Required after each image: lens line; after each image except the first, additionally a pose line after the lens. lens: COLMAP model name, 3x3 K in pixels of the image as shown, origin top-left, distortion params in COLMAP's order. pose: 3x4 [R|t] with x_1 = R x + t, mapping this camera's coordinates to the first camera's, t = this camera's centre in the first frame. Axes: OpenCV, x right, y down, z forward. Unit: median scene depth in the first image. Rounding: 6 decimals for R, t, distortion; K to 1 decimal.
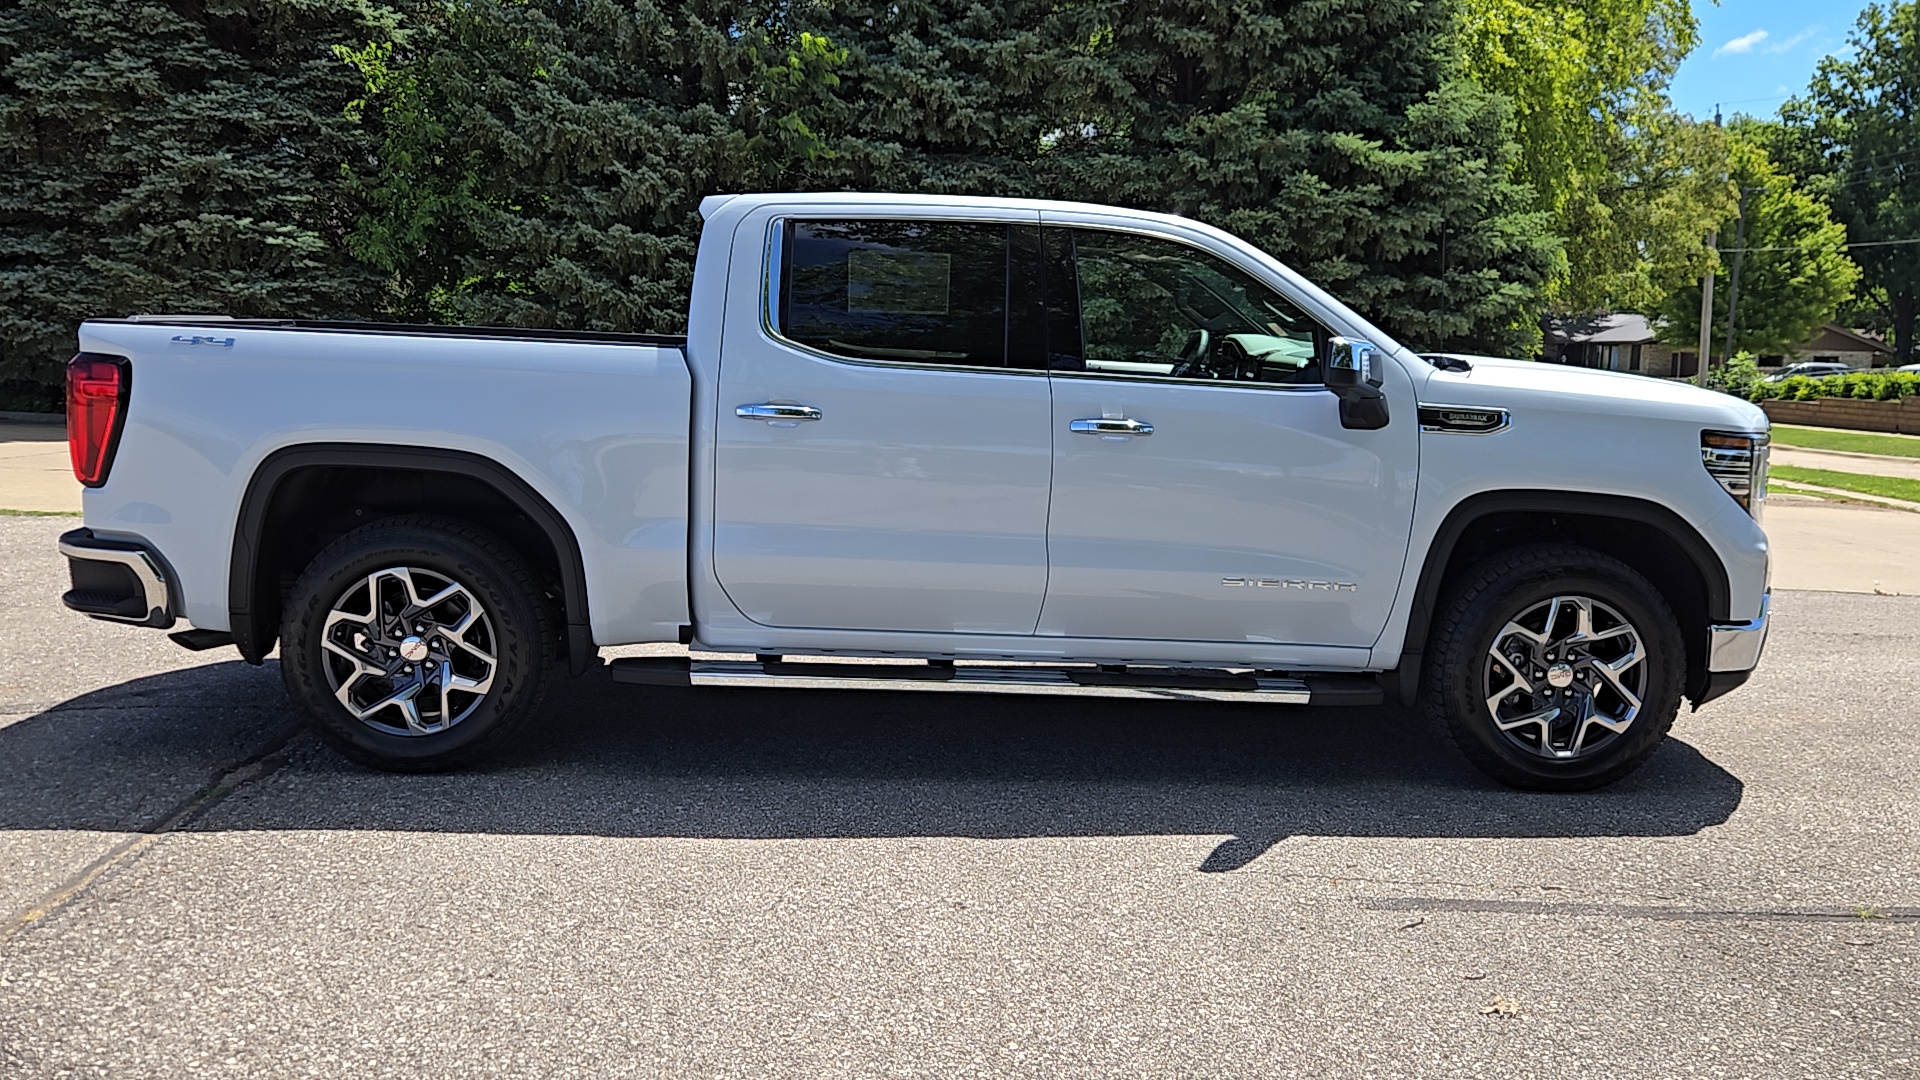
lens RADIAL K [[1590.1, 0, 949.6], [0, 1590.1, 533.8], [0, 0, 1]] dist [0.018611, -0.026752]
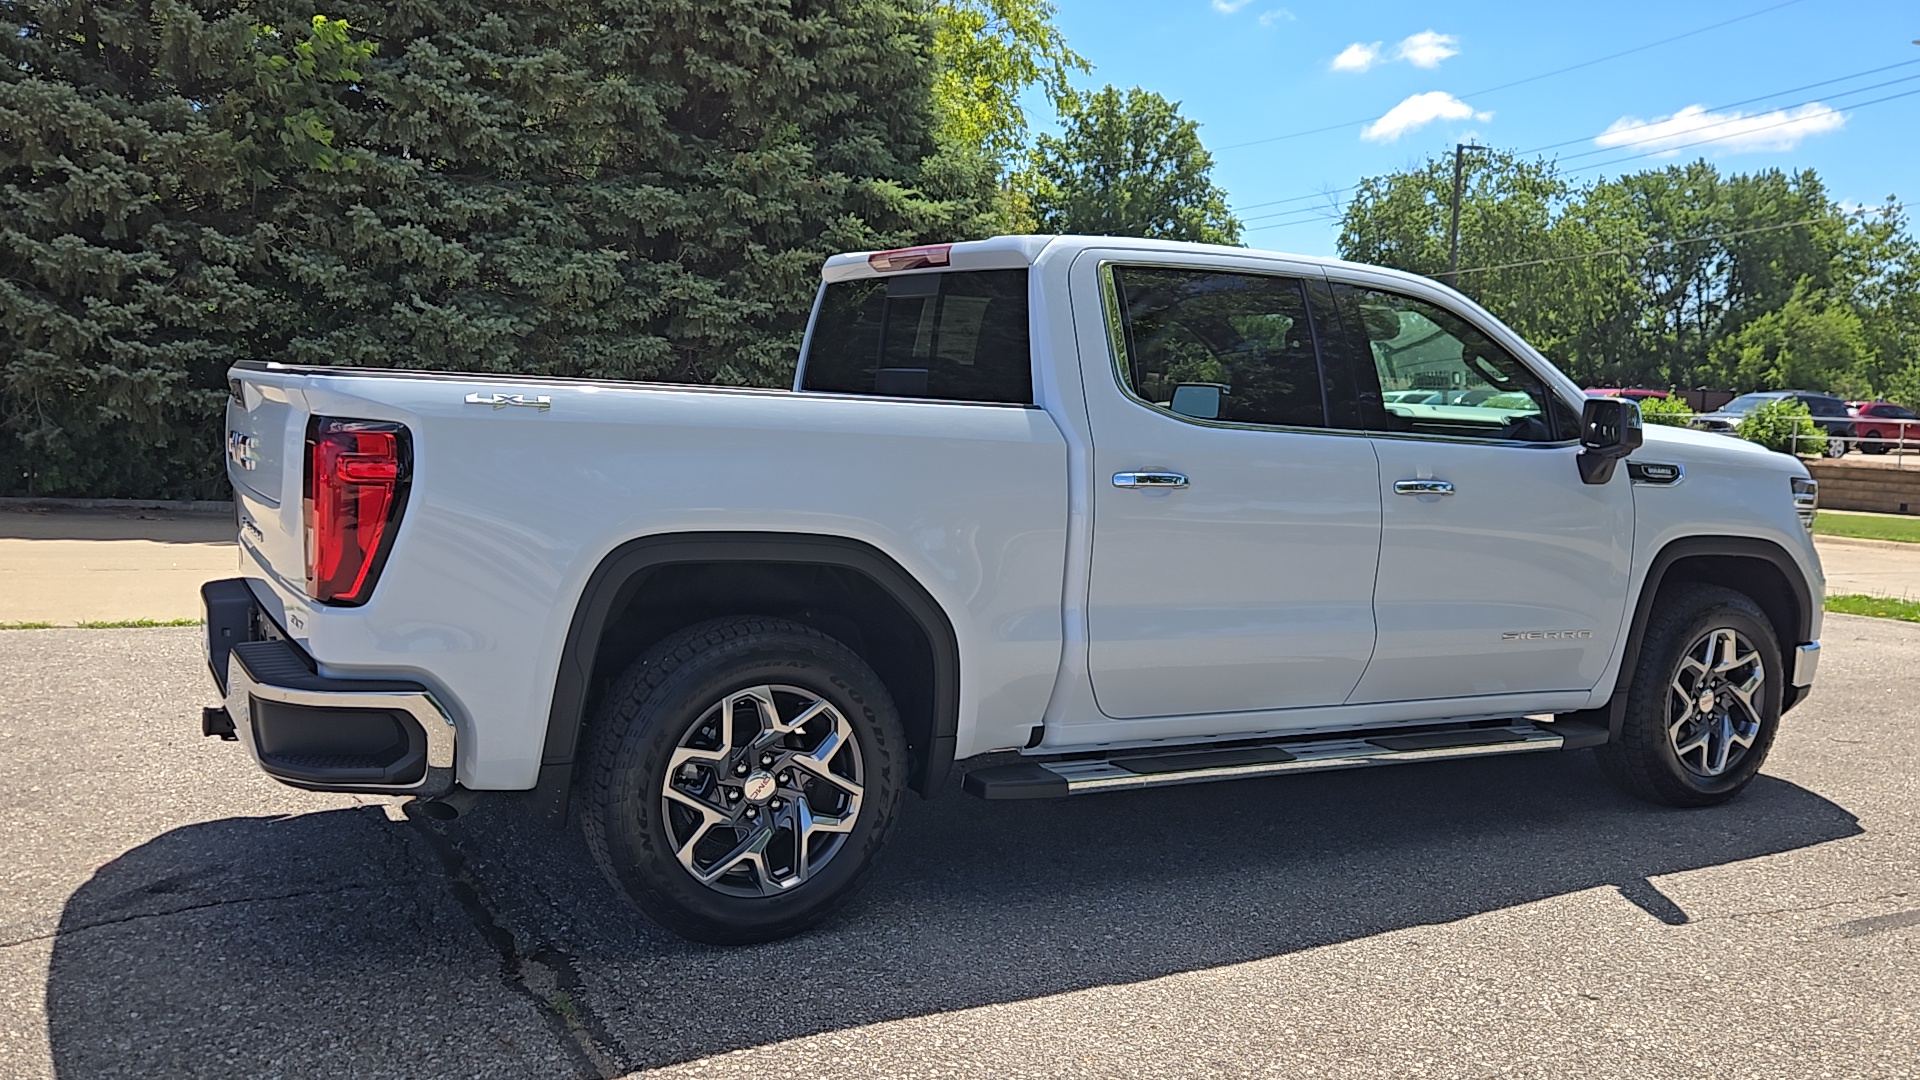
lens RADIAL K [[1590.1, 0, 949.1], [0, 1590.1, 540.5], [0, 0, 1]] dist [0.018611, -0.026752]
pose [[0.895025, -0.037442, 0.444441, -0.577923], [0.045029, 0.998964, -0.006522, -0.039241], [-0.443736, 0.025850, 0.895784, 0.235617]]
